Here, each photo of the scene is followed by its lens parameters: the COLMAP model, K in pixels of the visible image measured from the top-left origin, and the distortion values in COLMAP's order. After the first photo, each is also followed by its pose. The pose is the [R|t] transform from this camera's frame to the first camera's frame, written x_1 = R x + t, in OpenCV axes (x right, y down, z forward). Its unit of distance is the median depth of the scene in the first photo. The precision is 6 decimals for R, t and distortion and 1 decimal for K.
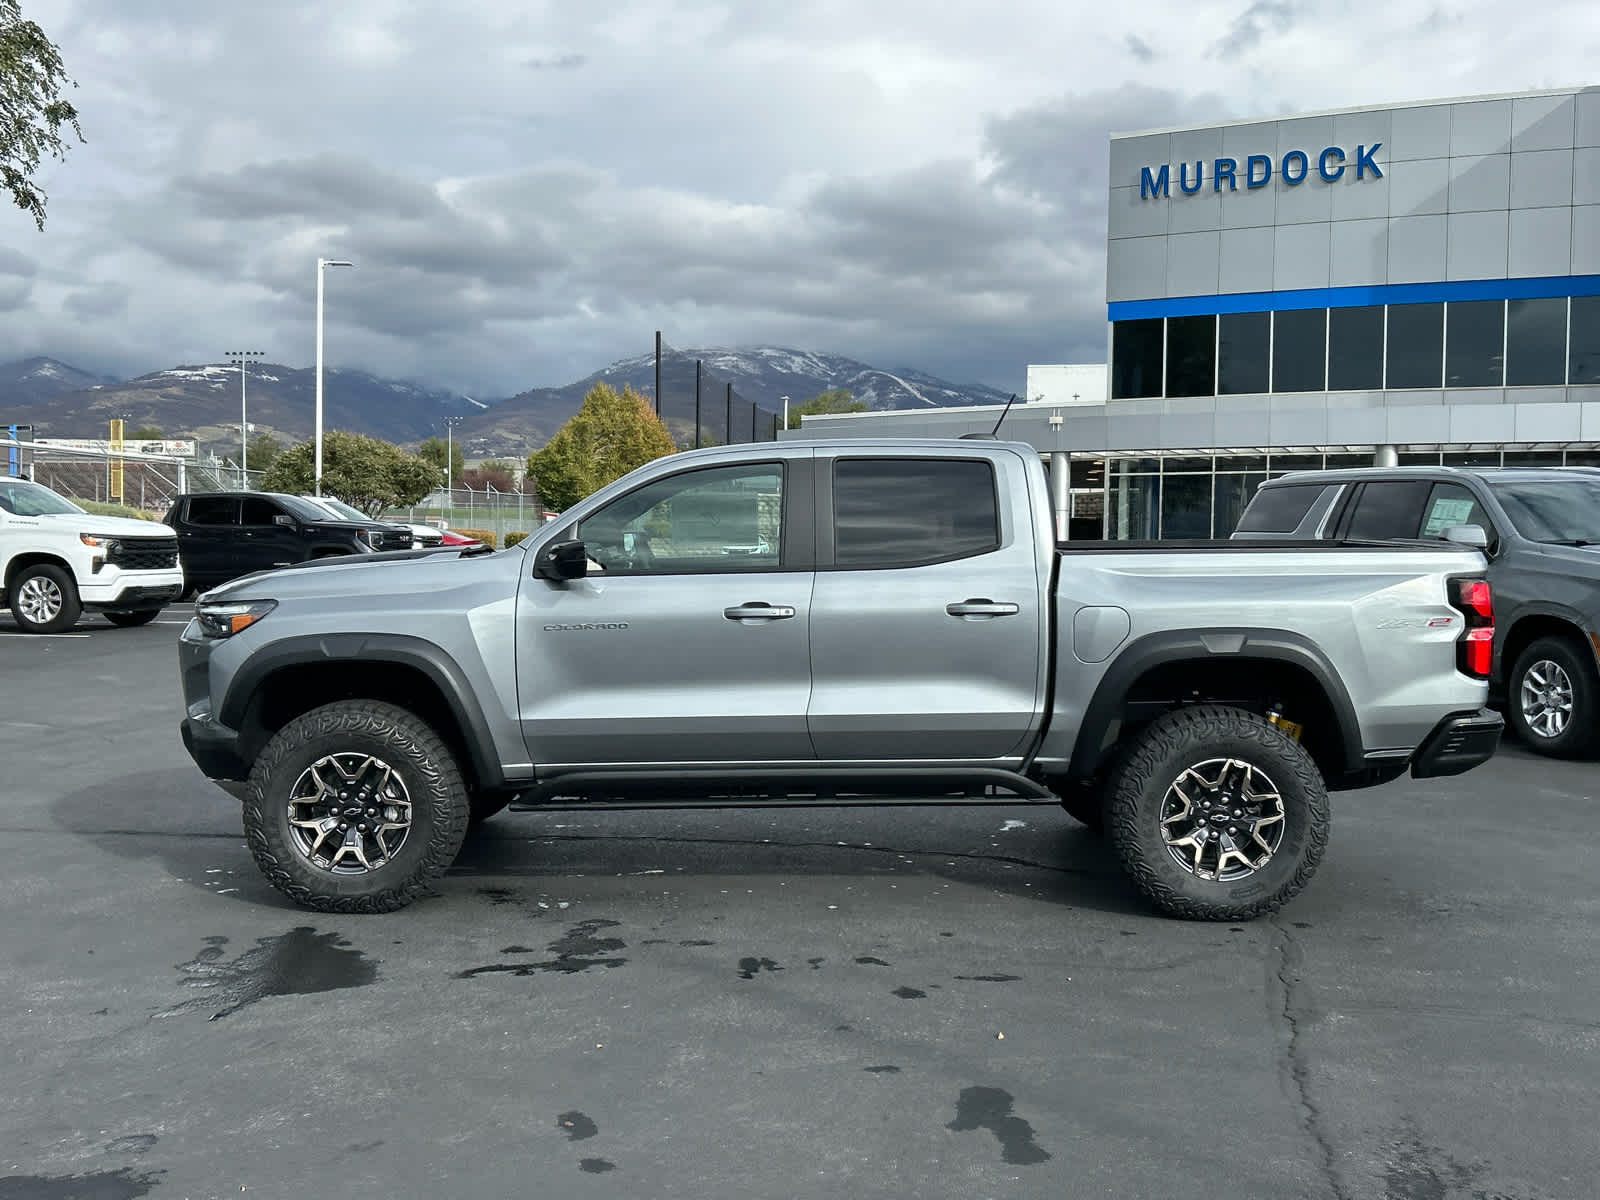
lens RADIAL K [[1641.9, 0, 776.5], [0, 1641.9, 599.9], [0, 0, 1]] dist [0.038621, 0.000000]
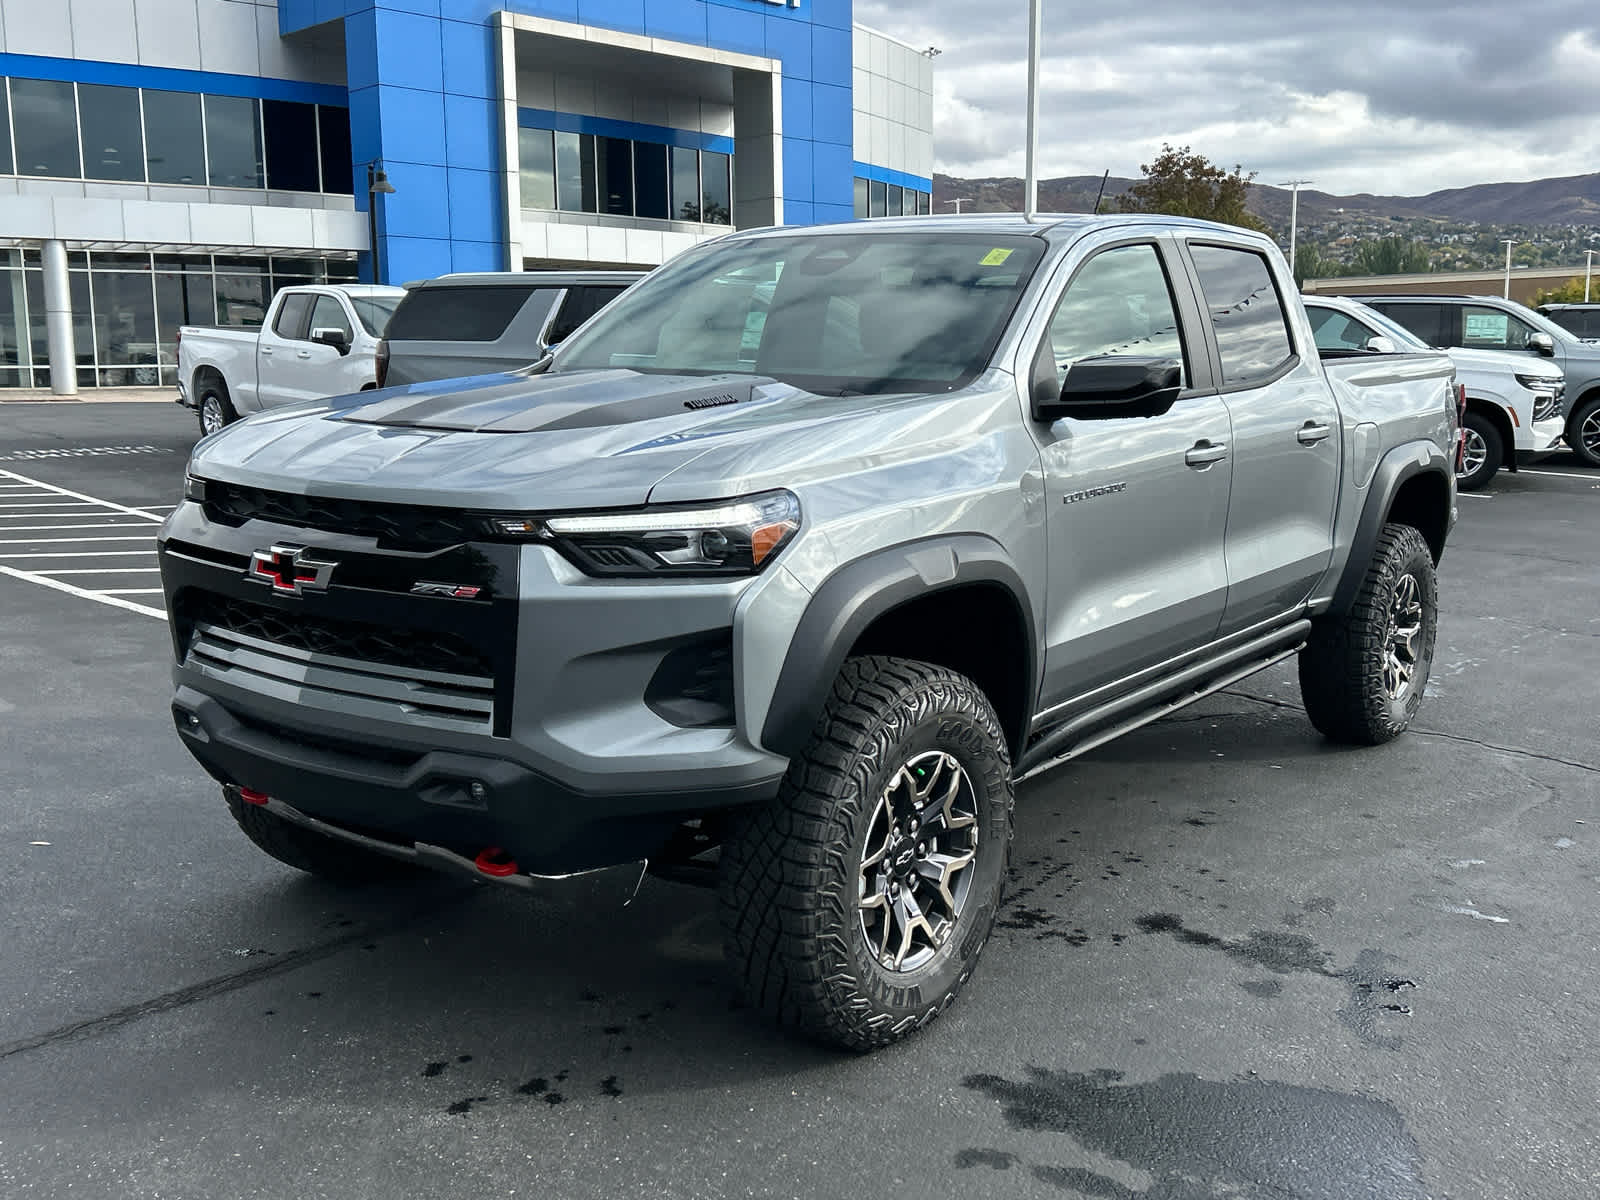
lens RADIAL K [[1641.9, 0, 813.2], [0, 1641.9, 606.9], [0, 0, 1]] dist [0.038621, 0.000000]
pose [[0.583232, -0.133088, 0.801329, -0.701458], [0.036328, 0.989773, 0.137945, -0.031949], [-0.811493, -0.051343, 0.582103, 0.702622]]
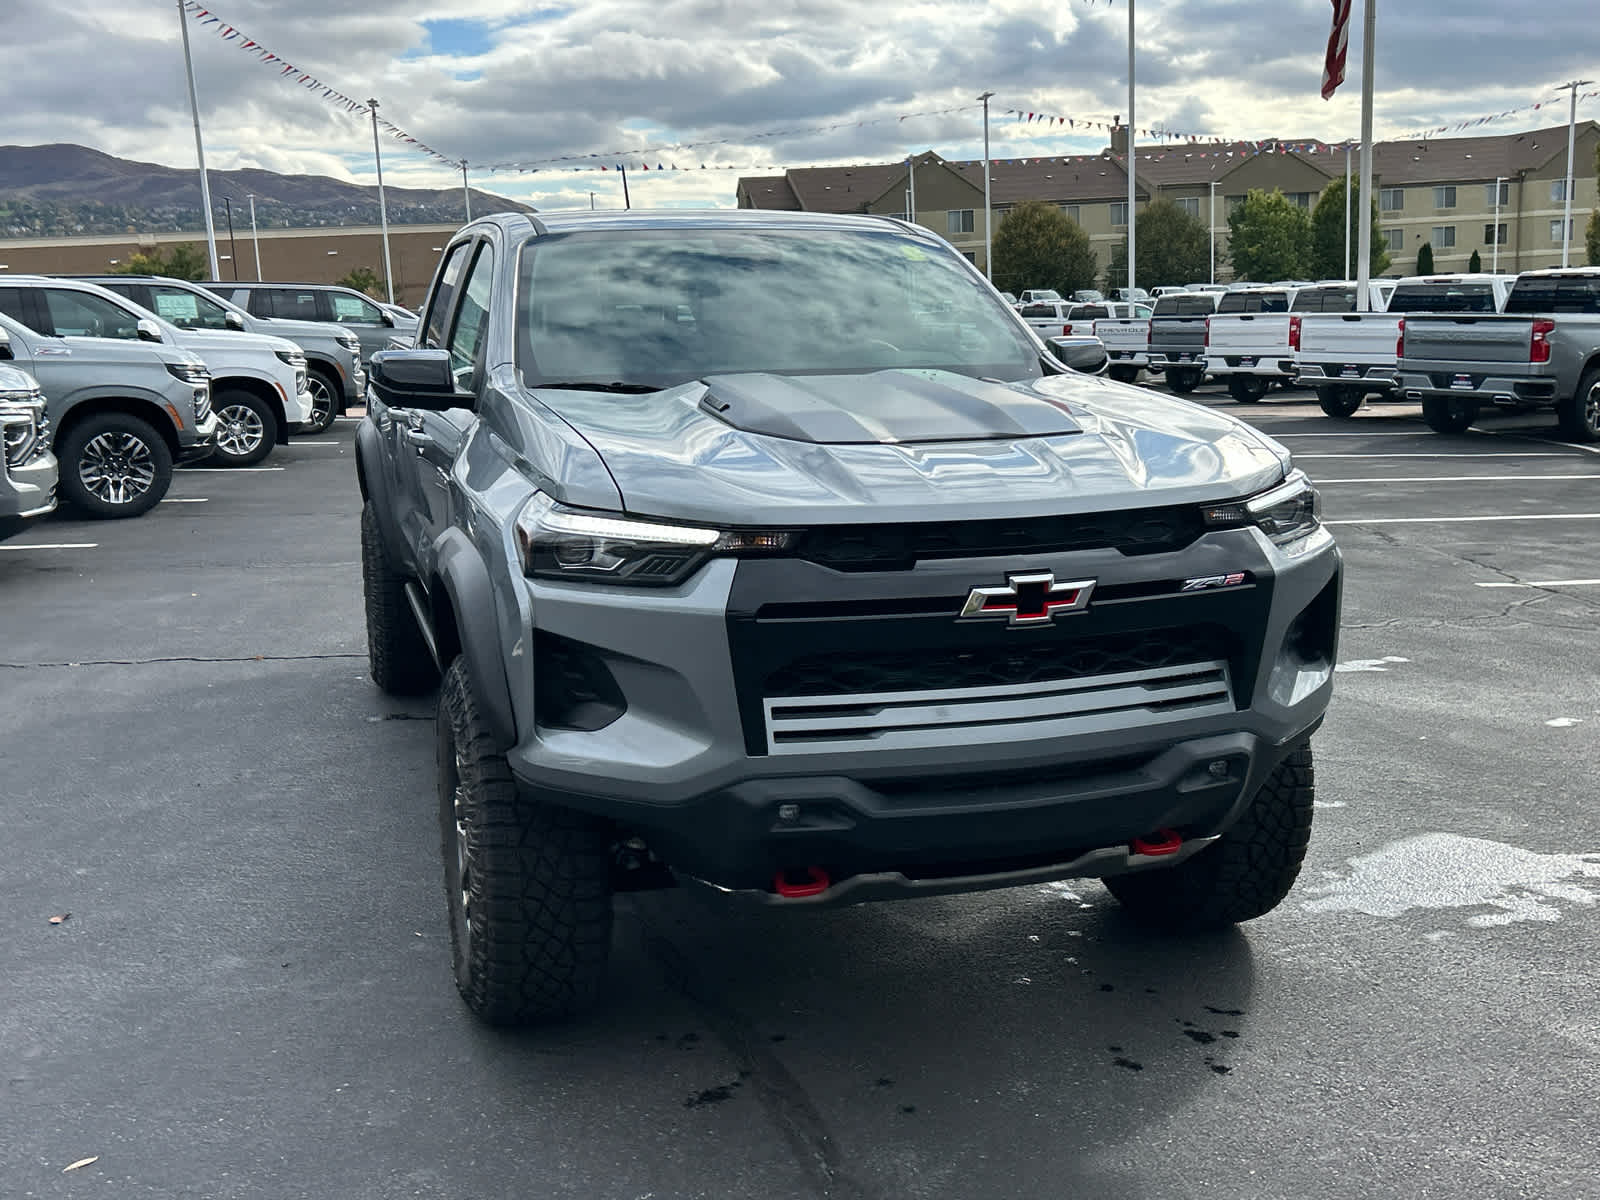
lens RADIAL K [[1641.9, 0, 783.5], [0, 1641.9, 603.9], [0, 0, 1]] dist [0.038621, 0.000000]
pose [[-0.303486, -0.172754, 0.937044, -0.808520], [0.071893, 0.976472, 0.203308, -0.078780], [-0.950120, 0.129068, -0.283925, 1.332569]]
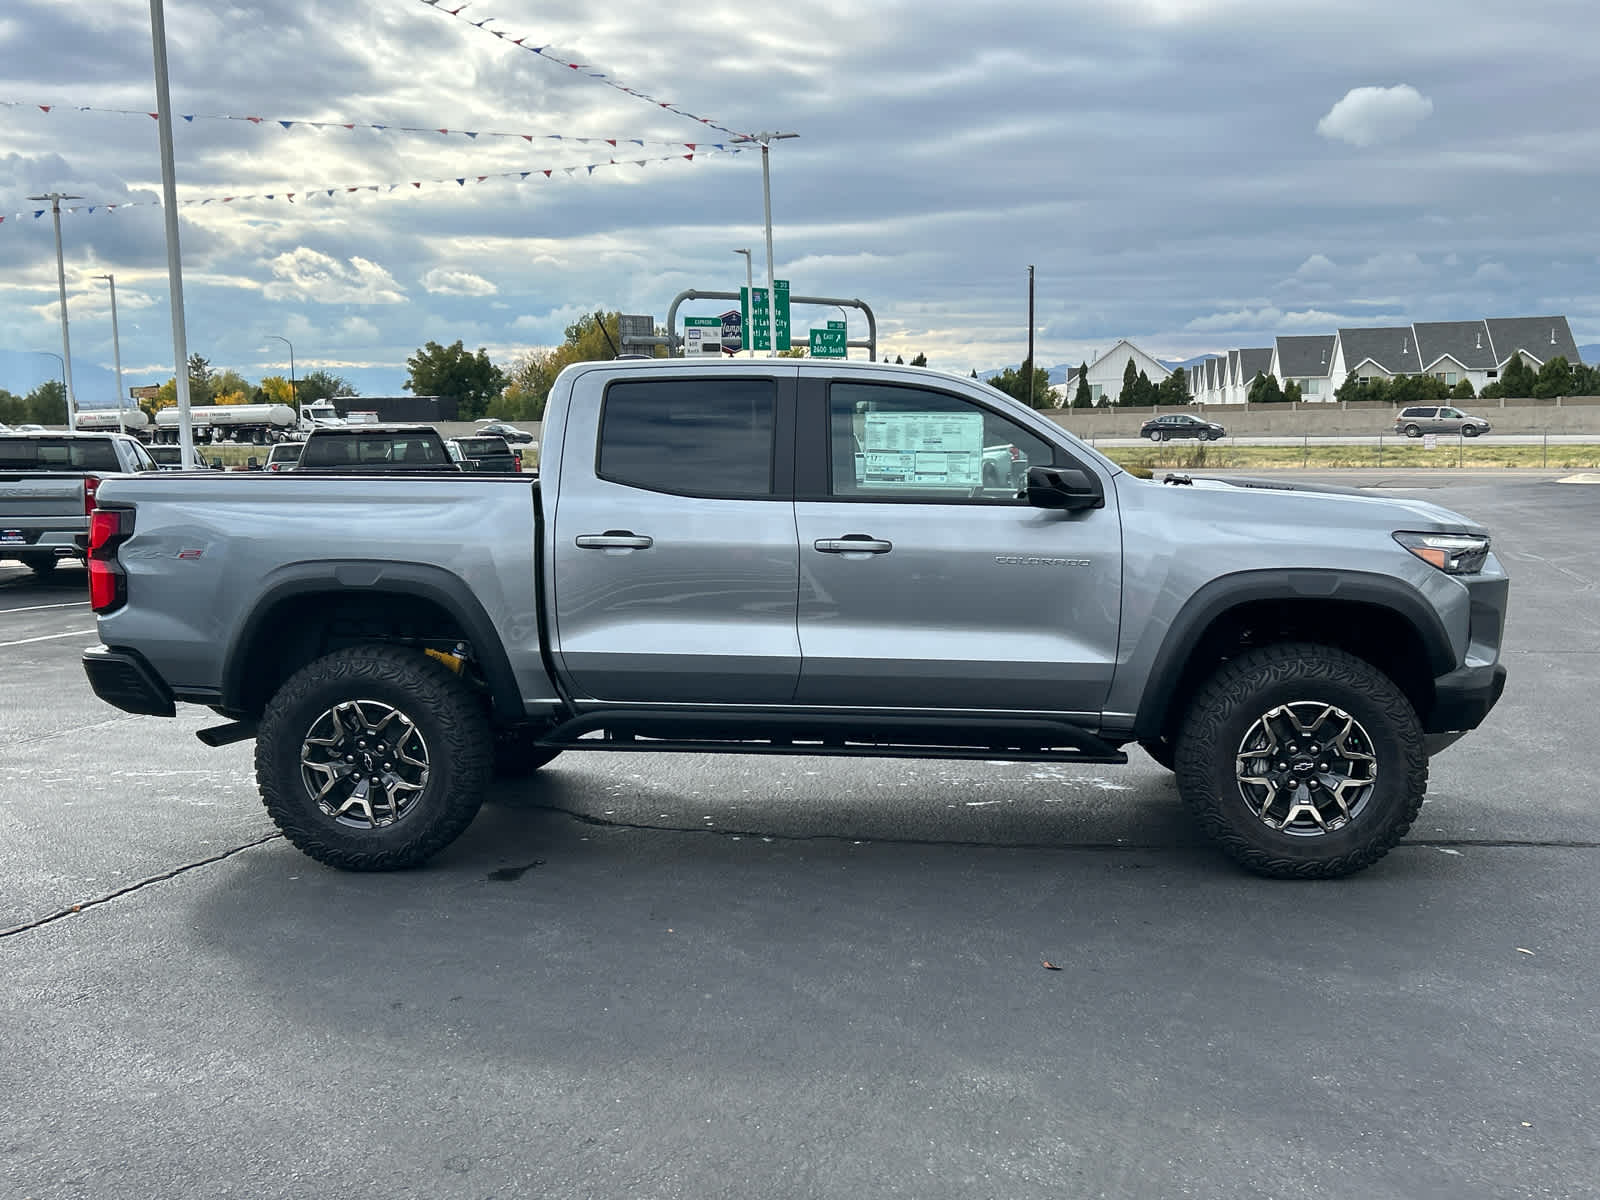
lens RADIAL K [[1641.9, 0, 793.1], [0, 1641.9, 612.5], [0, 0, 1]] dist [0.038621, 0.000000]
pose [[-0.996829, -0.000076, 0.079569, -0.045553], [0.013055, 0.986291, 0.164499, -0.122913], [-0.078491, 0.165016, -0.983163, 2.166530]]
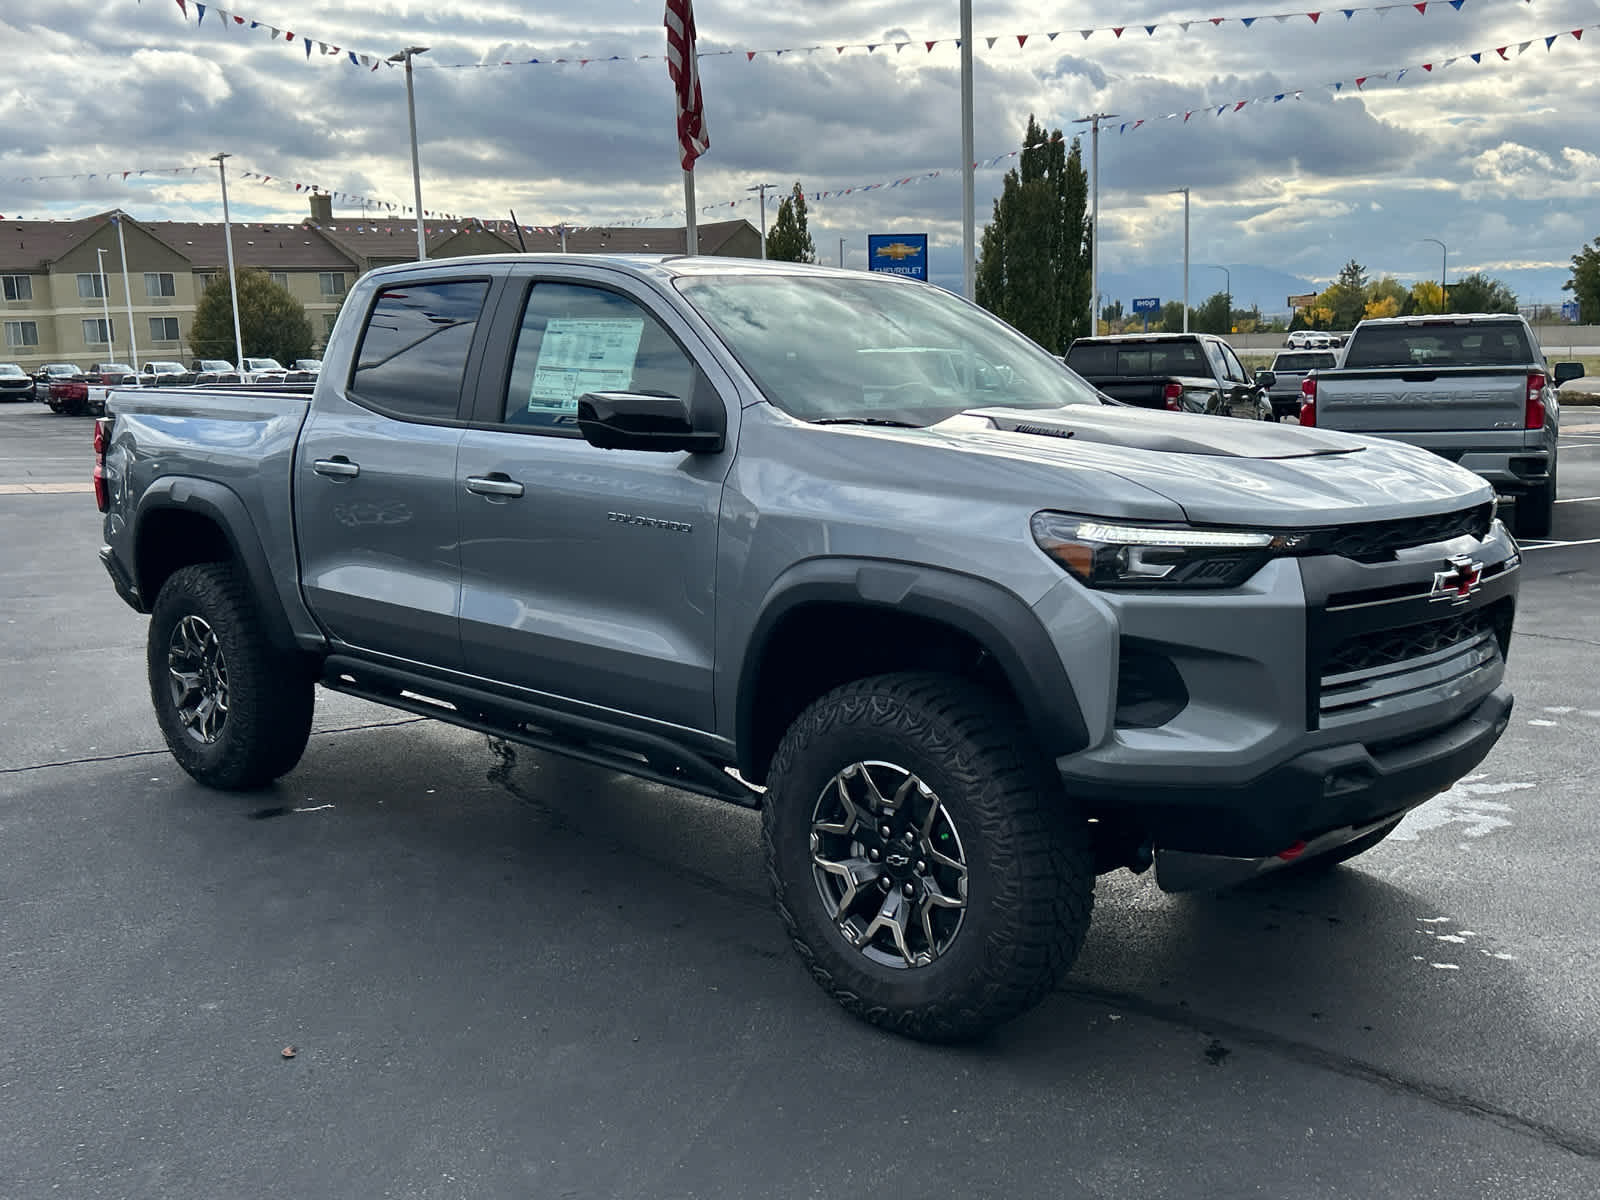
lens RADIAL K [[1641.9, 0, 799.3], [0, 1641.9, 592.0], [0, 0, 1]] dist [0.038621, 0.000000]
pose [[-0.723353, -0.093437, 0.684127, -0.615809], [0.048235, 0.981543, 0.185058, -0.092765], [-0.688791, 0.166862, -0.705495, 1.698008]]
